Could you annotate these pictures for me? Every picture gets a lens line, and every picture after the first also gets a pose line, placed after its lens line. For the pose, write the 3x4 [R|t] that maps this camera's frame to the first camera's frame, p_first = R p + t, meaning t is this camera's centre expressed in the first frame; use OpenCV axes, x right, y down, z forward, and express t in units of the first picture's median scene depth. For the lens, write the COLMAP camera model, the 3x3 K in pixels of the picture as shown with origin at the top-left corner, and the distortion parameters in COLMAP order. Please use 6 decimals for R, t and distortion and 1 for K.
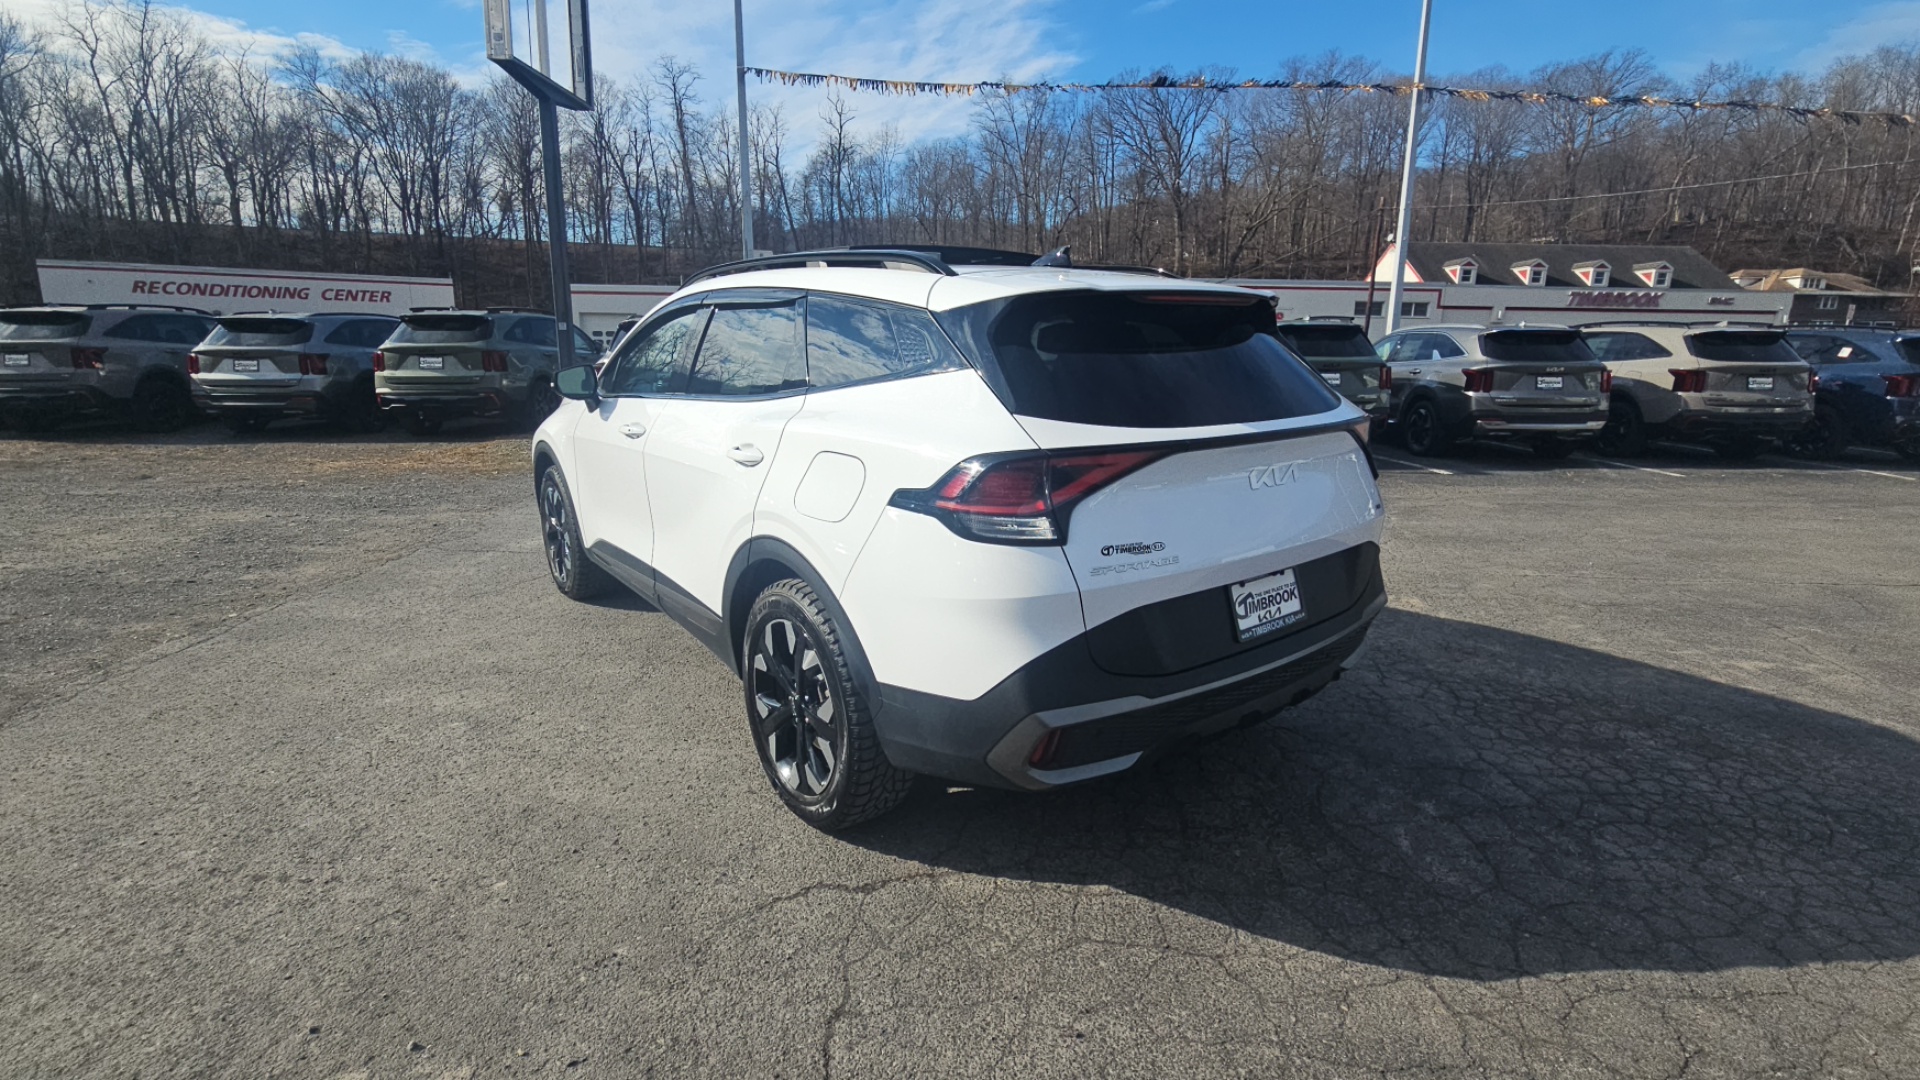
lens RADIAL K [[859.3, 0, 957.2], [0, 859.3, 536.0], [0, 0, 1]] dist [0.010511, -0.006887]
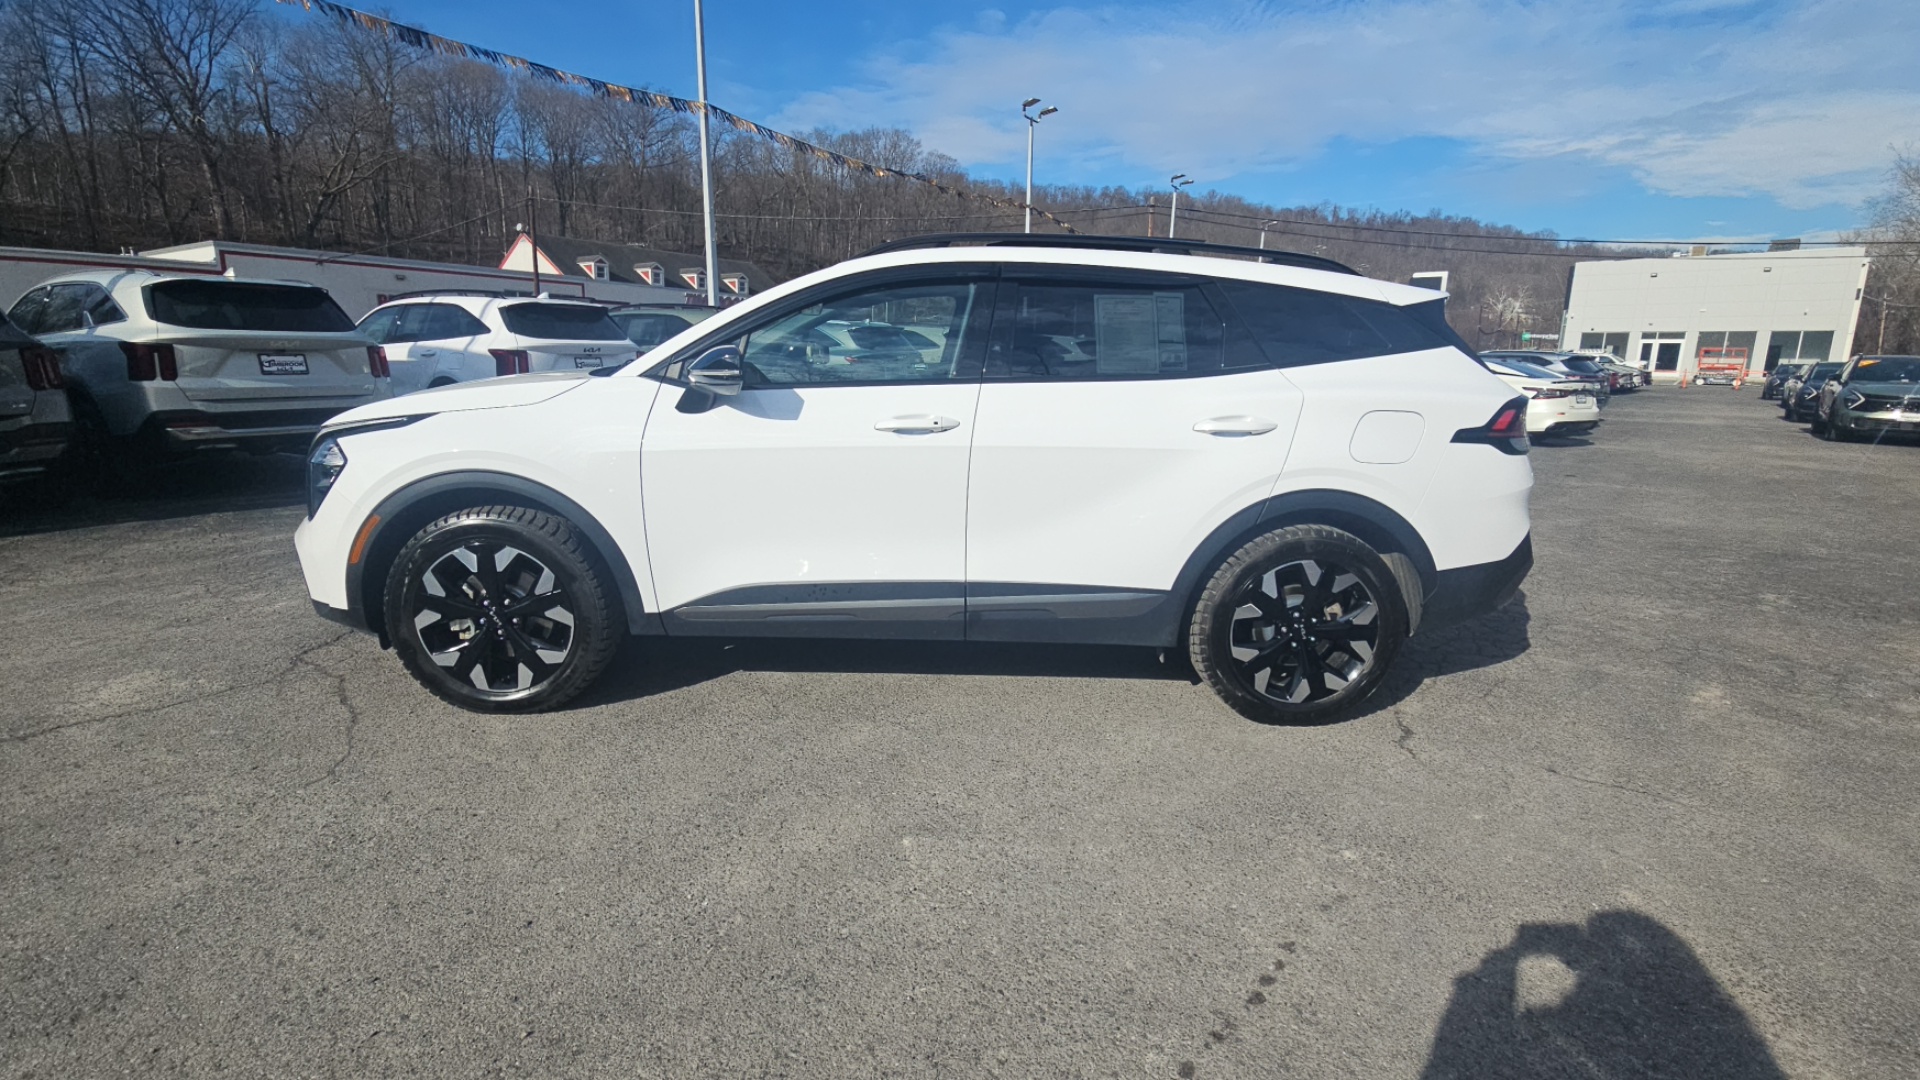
lens RADIAL K [[859.3, 0, 963.0], [0, 859.3, 535.2], [0, 0, 1]] dist [0.010511, -0.006887]
pose [[0.571311, -0.168365, 0.803279, -1.492208], [0.160868, 0.982720, 0.091562, -0.127891], [-0.804814, 0.076911, 0.588523, 0.712139]]
